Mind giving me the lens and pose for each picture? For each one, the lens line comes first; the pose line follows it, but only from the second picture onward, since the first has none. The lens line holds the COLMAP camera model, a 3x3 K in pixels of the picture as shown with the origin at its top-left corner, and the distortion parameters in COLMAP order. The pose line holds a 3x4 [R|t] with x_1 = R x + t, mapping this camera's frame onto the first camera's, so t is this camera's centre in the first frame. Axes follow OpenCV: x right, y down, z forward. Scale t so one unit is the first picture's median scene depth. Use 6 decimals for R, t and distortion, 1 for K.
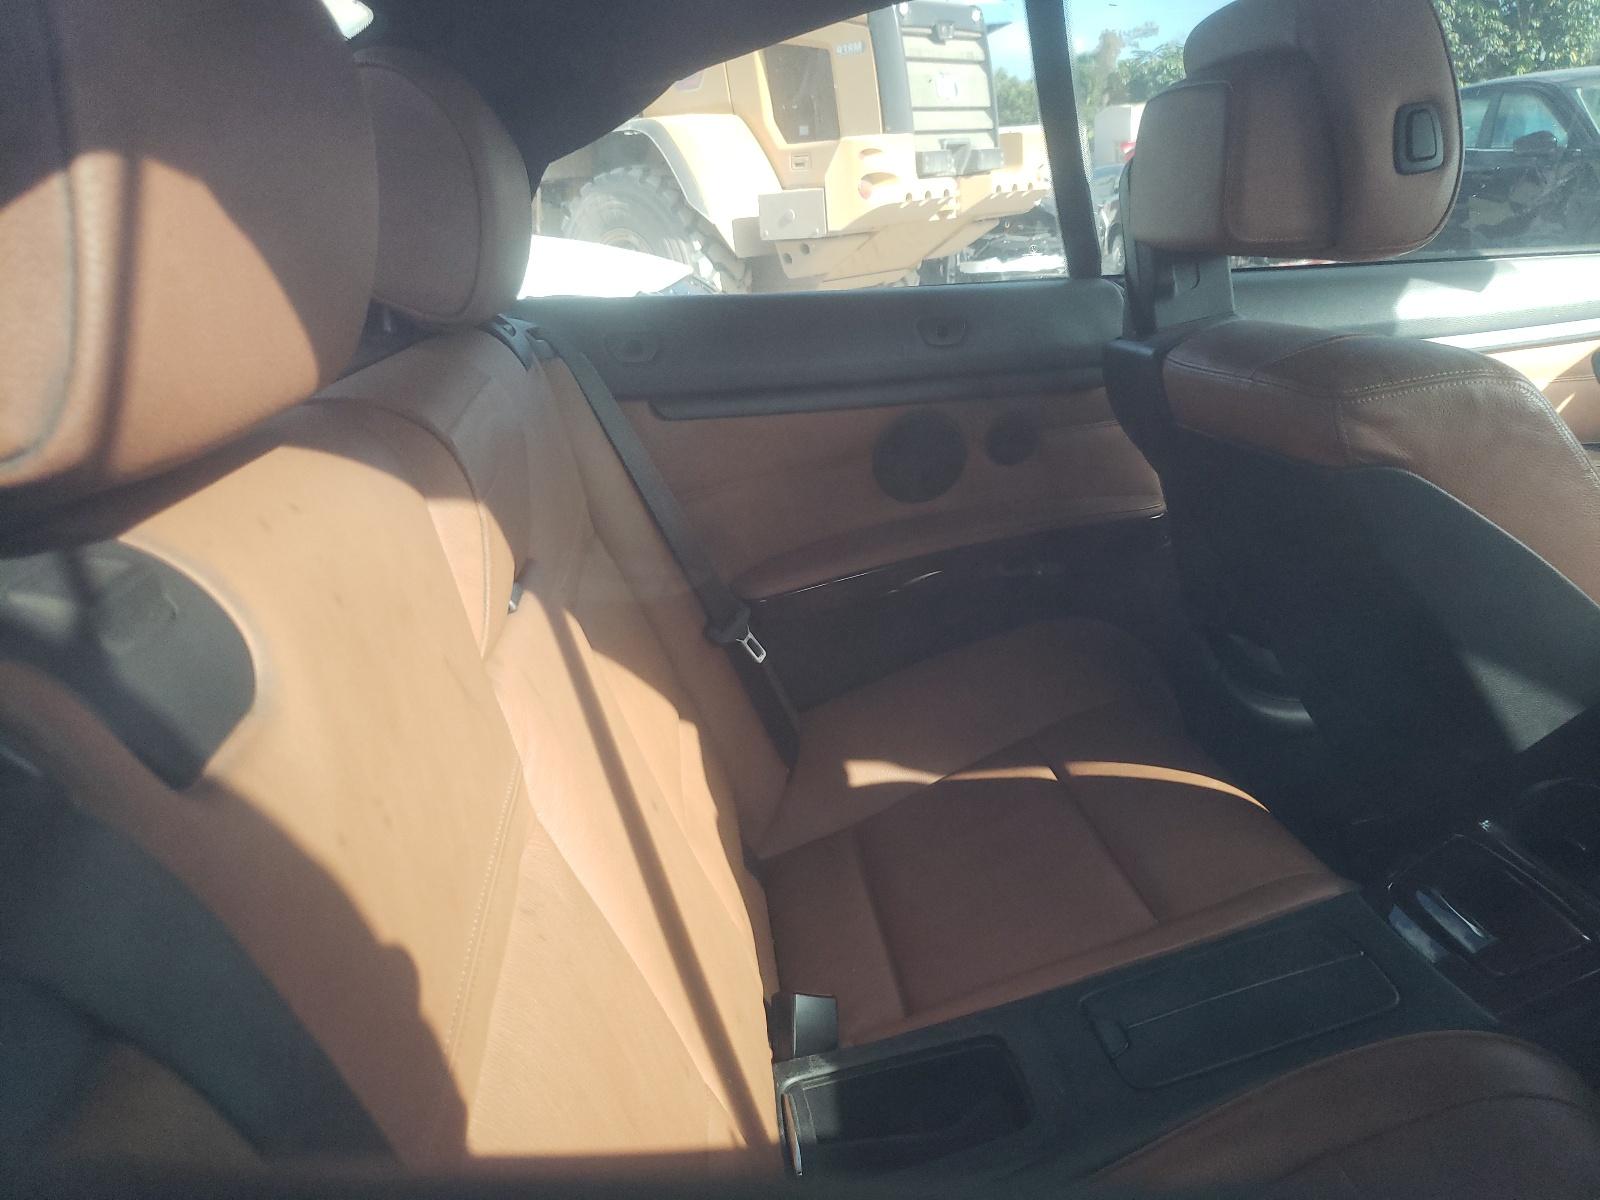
lens RADIAL K [[1193.2, 0, 845.0], [0, 1193.2, 595.4], [0, 0, 1]] dist [-0.000887, 0.004651]
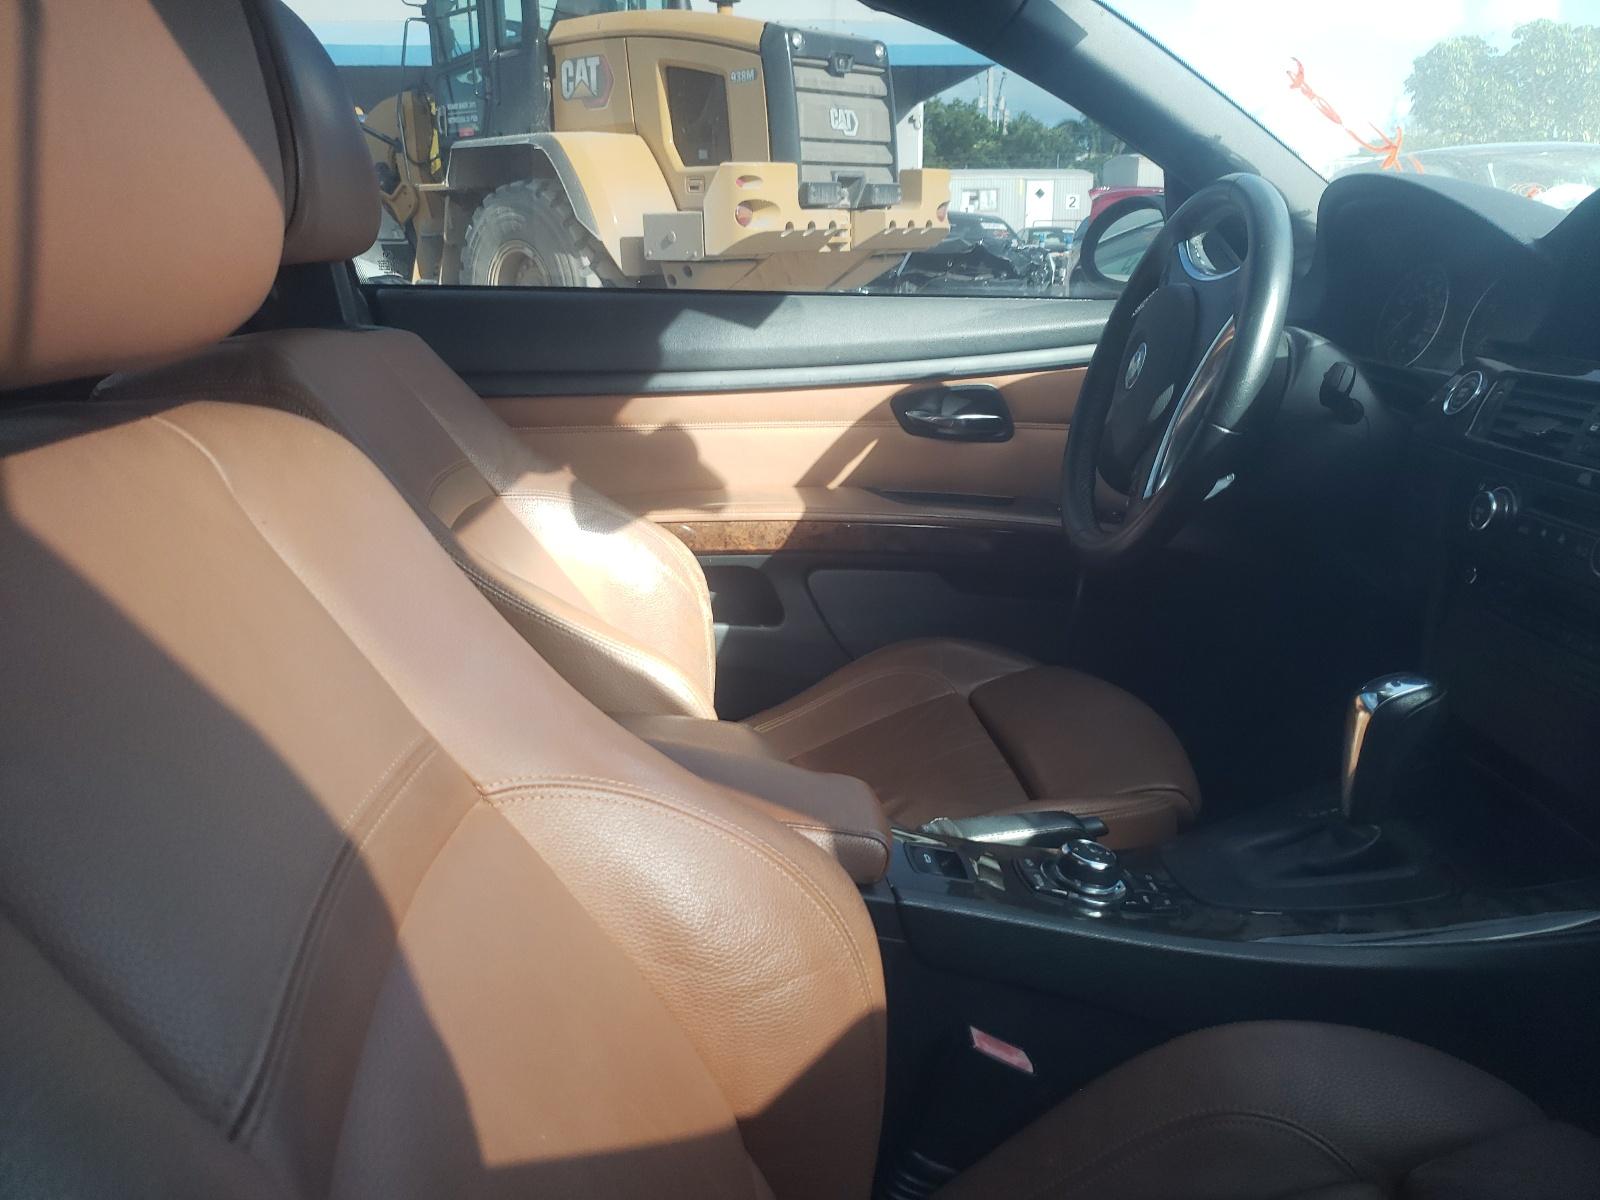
lens RADIAL K [[1199.4, 0, 800.0], [0, 1199.4, 600.0], [0, 0, 1]] dist [-0.007961, -0.004118]
pose [[0.997003, 0.071405, -0.029760, 0.106534], [-0.072019, 0.997201, -0.020098, -0.003098], [0.028241, 0.022181, 0.999355, 0.007363]]
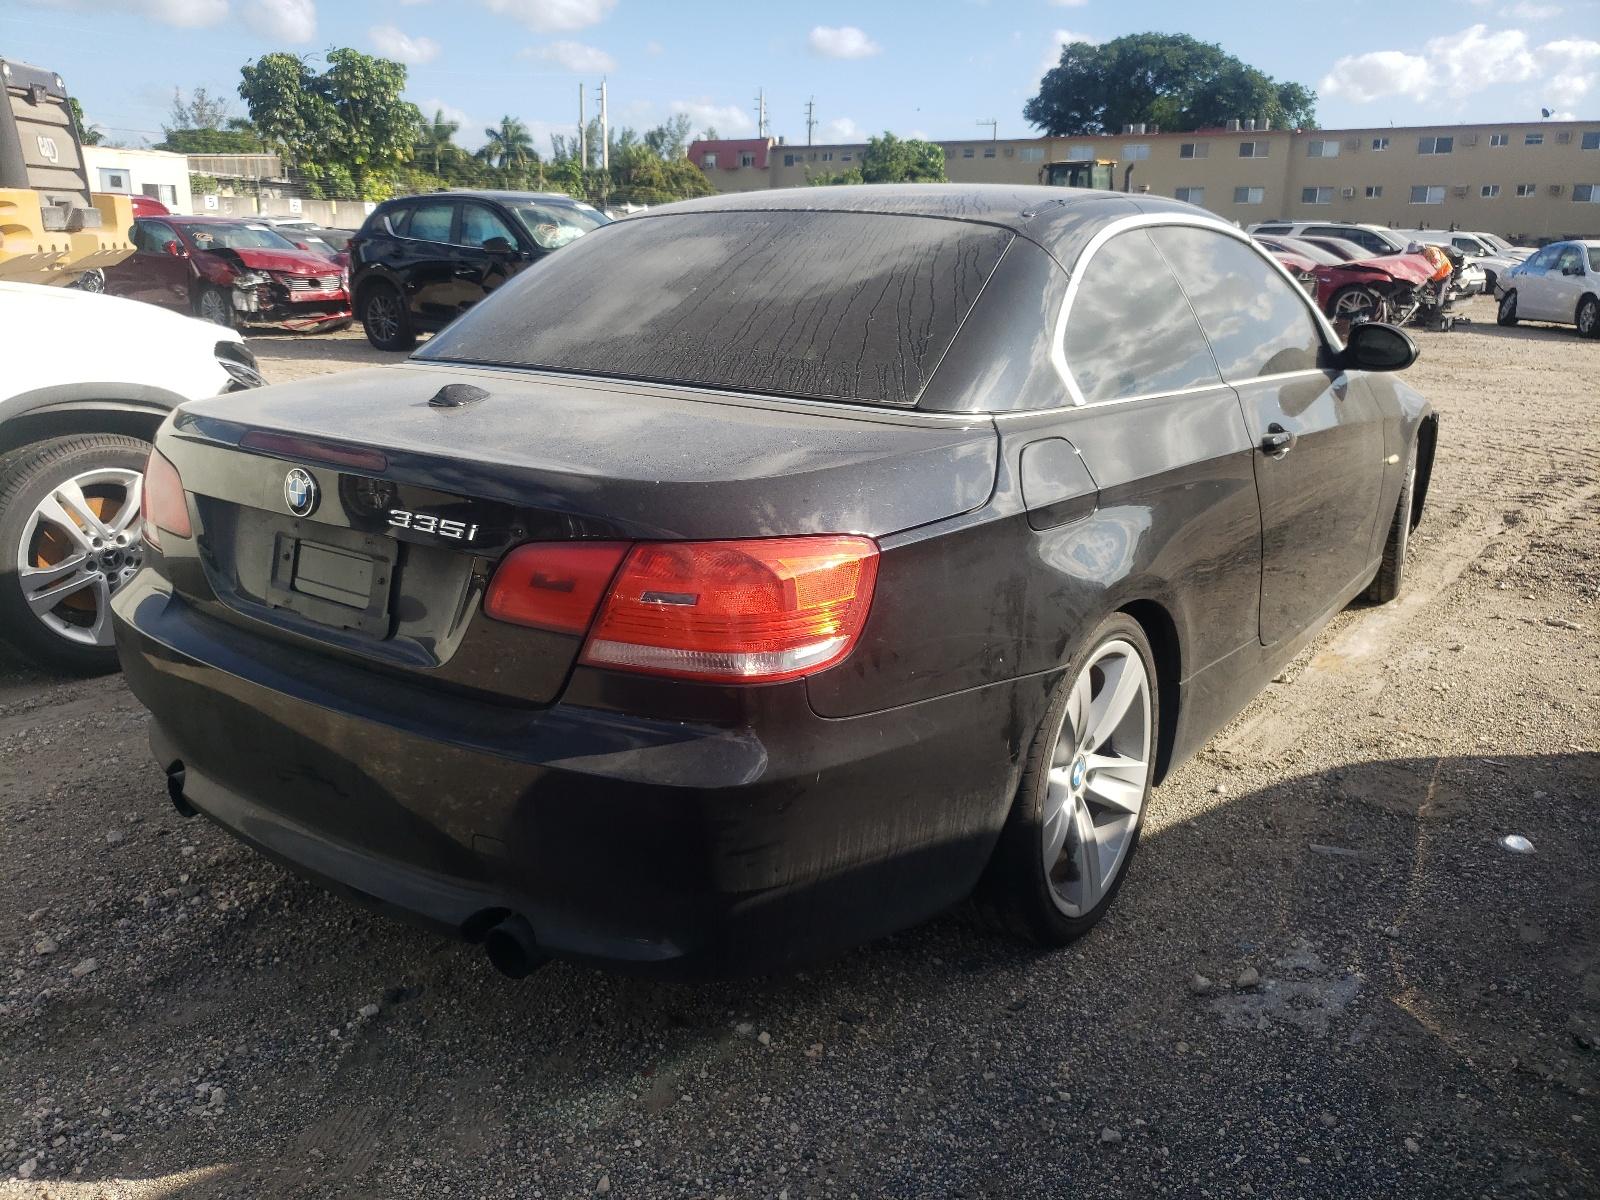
lens RADIAL K [[1199.4, 0, 800.0], [0, 1199.4, 600.0], [0, 0, 1]] dist [-0.007961, -0.004118]
pose [[0.663403, -0.125536, 0.737656, -0.293985], [0.158843, 0.986984, 0.025113, 0.046317], [-0.731208, 0.100511, 0.674709, -0.152549]]
